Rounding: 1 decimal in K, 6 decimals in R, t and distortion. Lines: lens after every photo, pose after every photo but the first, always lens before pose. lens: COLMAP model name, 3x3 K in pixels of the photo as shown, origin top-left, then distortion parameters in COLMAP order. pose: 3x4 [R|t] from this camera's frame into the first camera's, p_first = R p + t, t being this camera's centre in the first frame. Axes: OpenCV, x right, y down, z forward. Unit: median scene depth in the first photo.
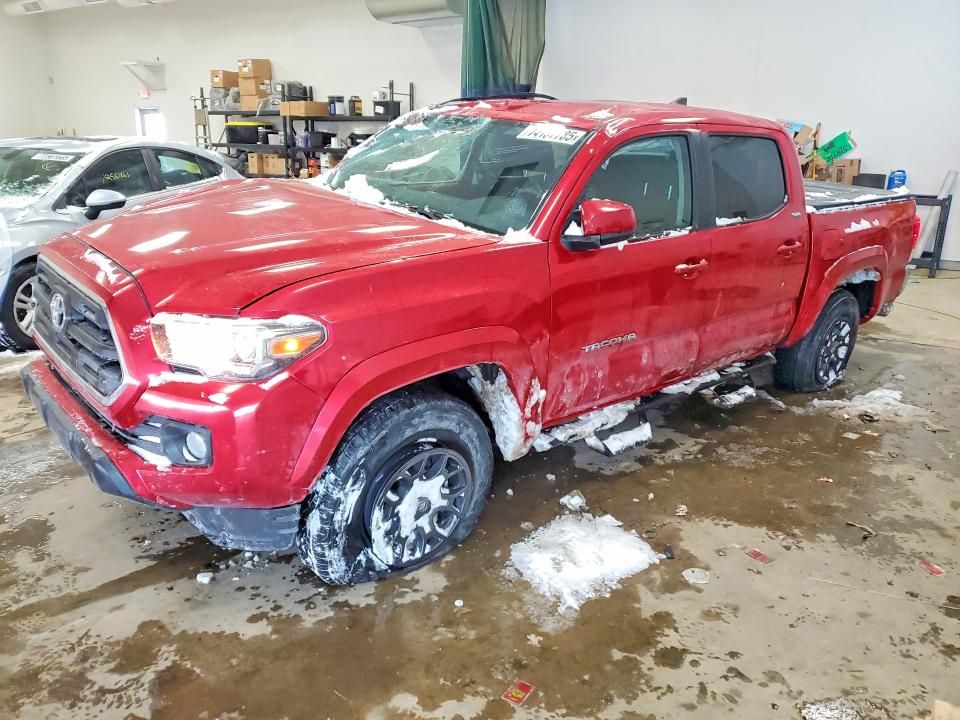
lens RADIAL K [[726.2, 0, 478.0], [0, 726.2, 358.2], [0, 0, 1]] dist [0.012122, 0.017268]
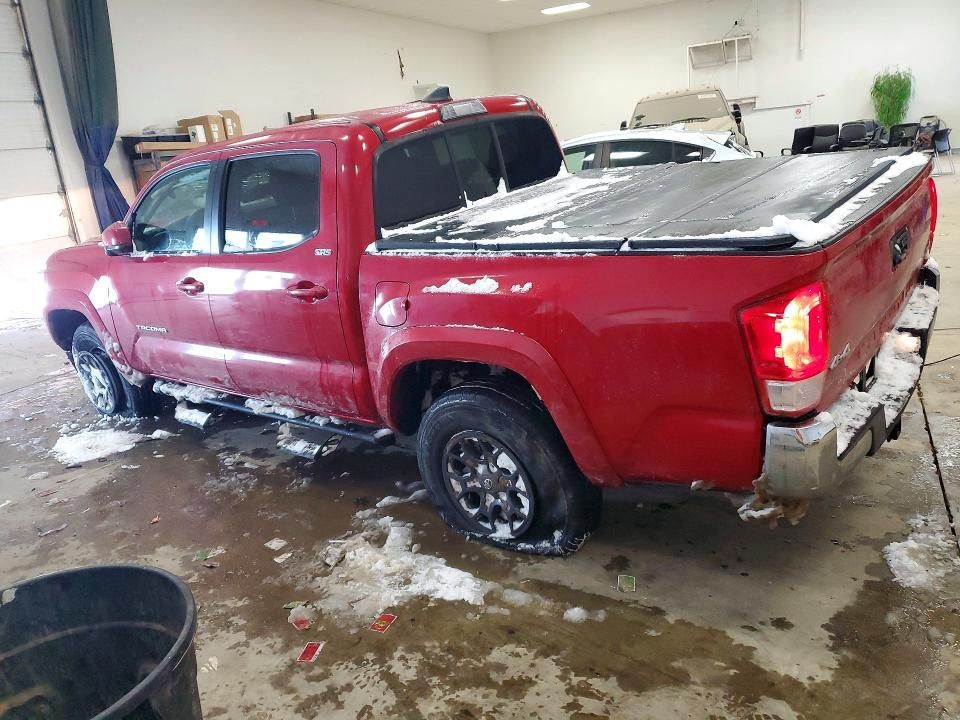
lens RADIAL K [[726.2, 0, 478.5], [0, 726.2, 362.6], [0, 0, 1]] dist [0.012122, 0.017268]
pose [[0.172225, 0.247100, -0.953562, 1.973373], [-0.178190, 0.959872, 0.216551, -0.452822], [0.968807, 0.132620, 0.209344, 1.626774]]
